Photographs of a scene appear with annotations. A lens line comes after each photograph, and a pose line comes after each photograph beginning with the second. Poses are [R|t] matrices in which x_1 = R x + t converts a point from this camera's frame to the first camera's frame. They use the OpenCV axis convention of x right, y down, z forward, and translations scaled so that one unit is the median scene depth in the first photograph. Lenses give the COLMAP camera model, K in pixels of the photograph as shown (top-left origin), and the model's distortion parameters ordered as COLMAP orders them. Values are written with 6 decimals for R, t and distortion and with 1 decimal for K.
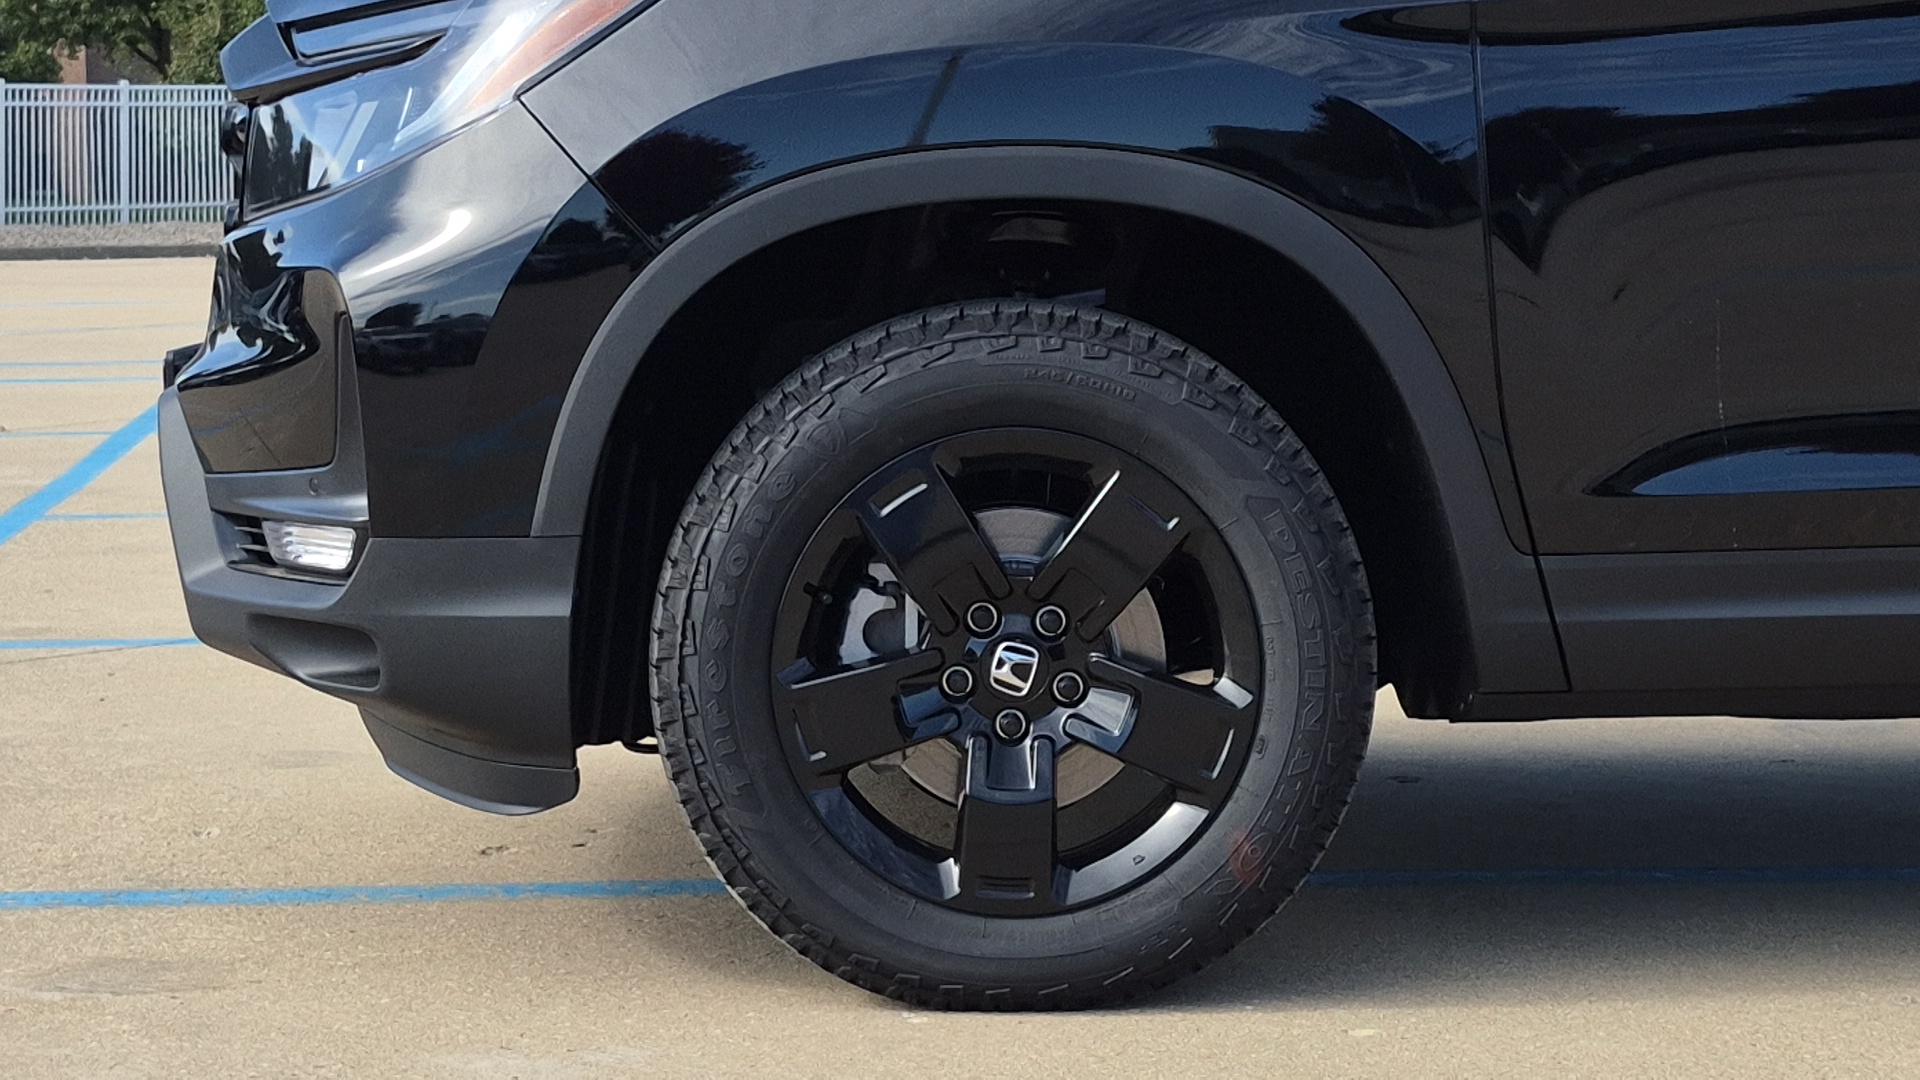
lens RADIAL K [[3959.6, 0, 955.3], [0, 3959.6, 529.1], [0, 0, 1]] dist [0.190027, 0.000000]
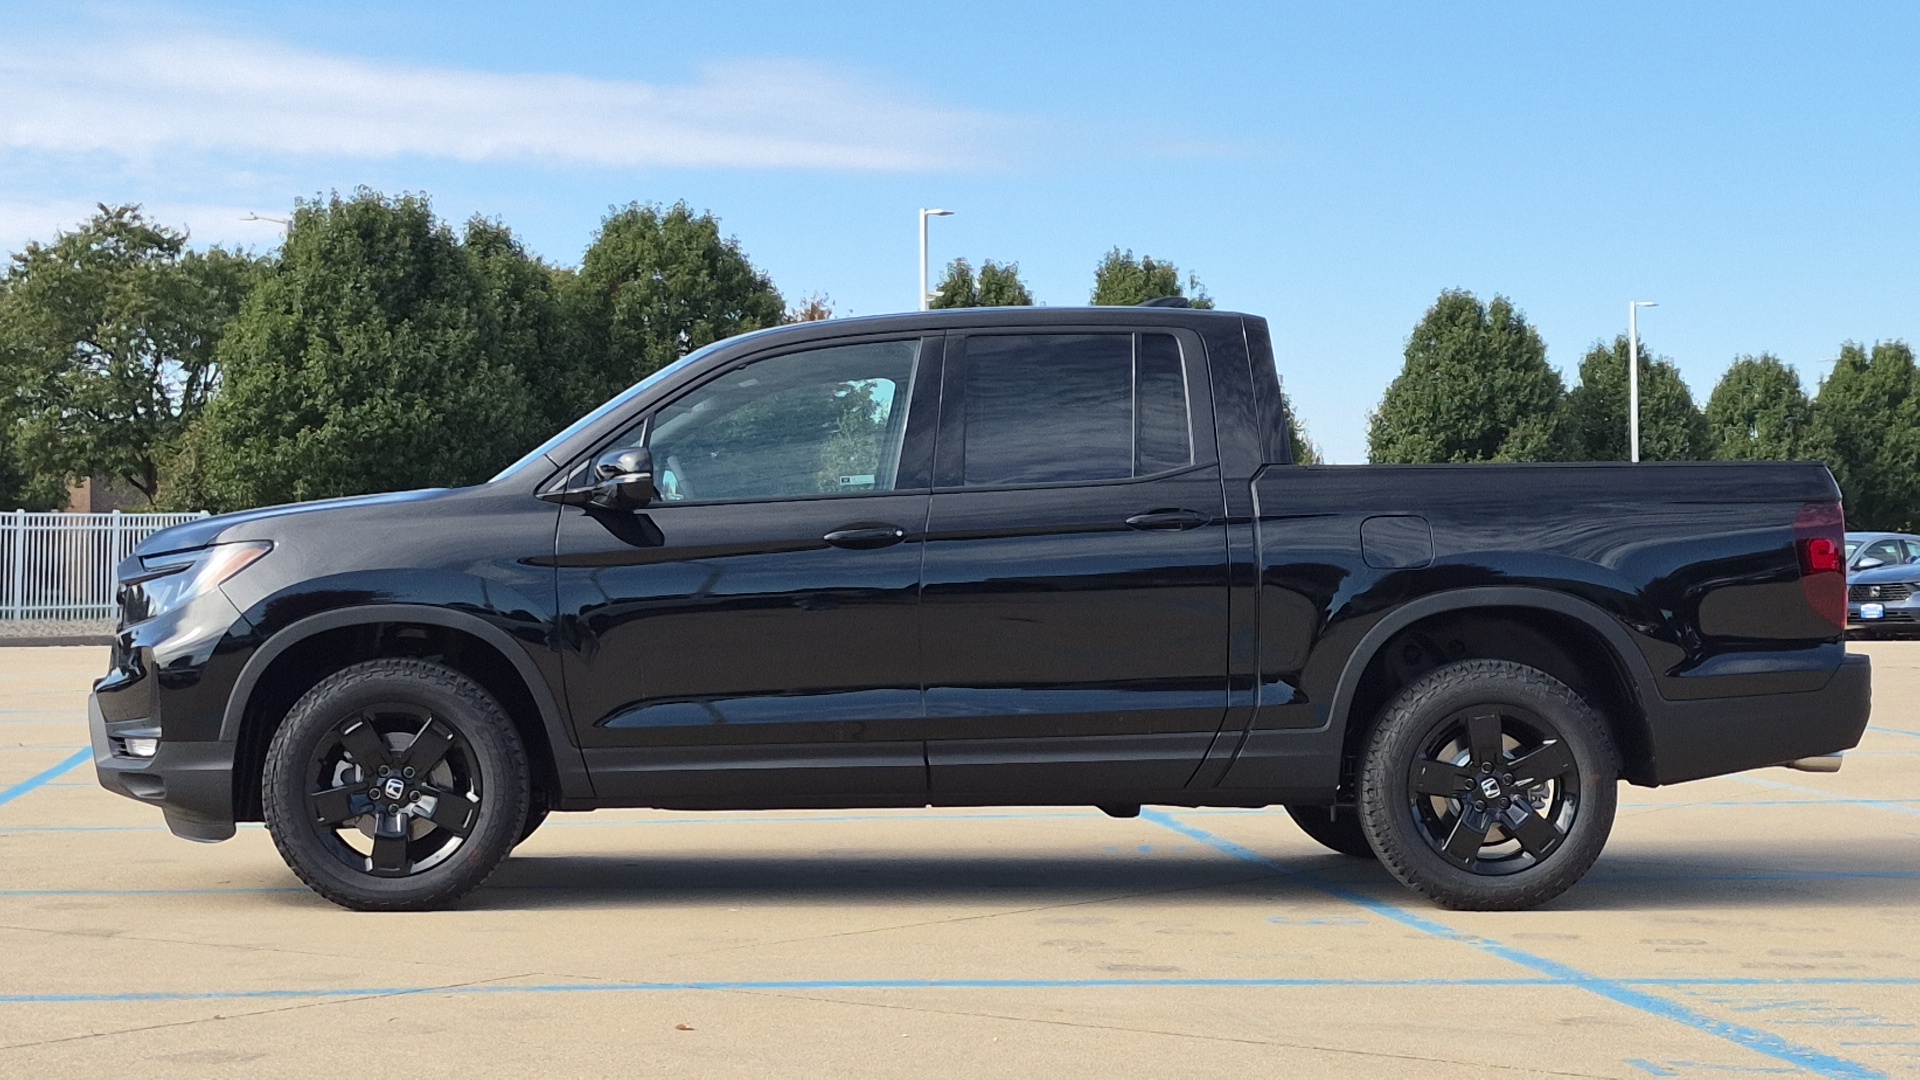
lens RADIAL K [[3145.0, 0, 960.0], [0, 3145.0, 555.2], [0, 0, 1]] dist [0.093619, 0.000000]
pose [[0.998419, 0.005763, 0.055920, 0.282494], [-0.000313, 0.995287, -0.096977, 0.085246], [-0.056215, 0.096806, 0.993715, -1.230904]]
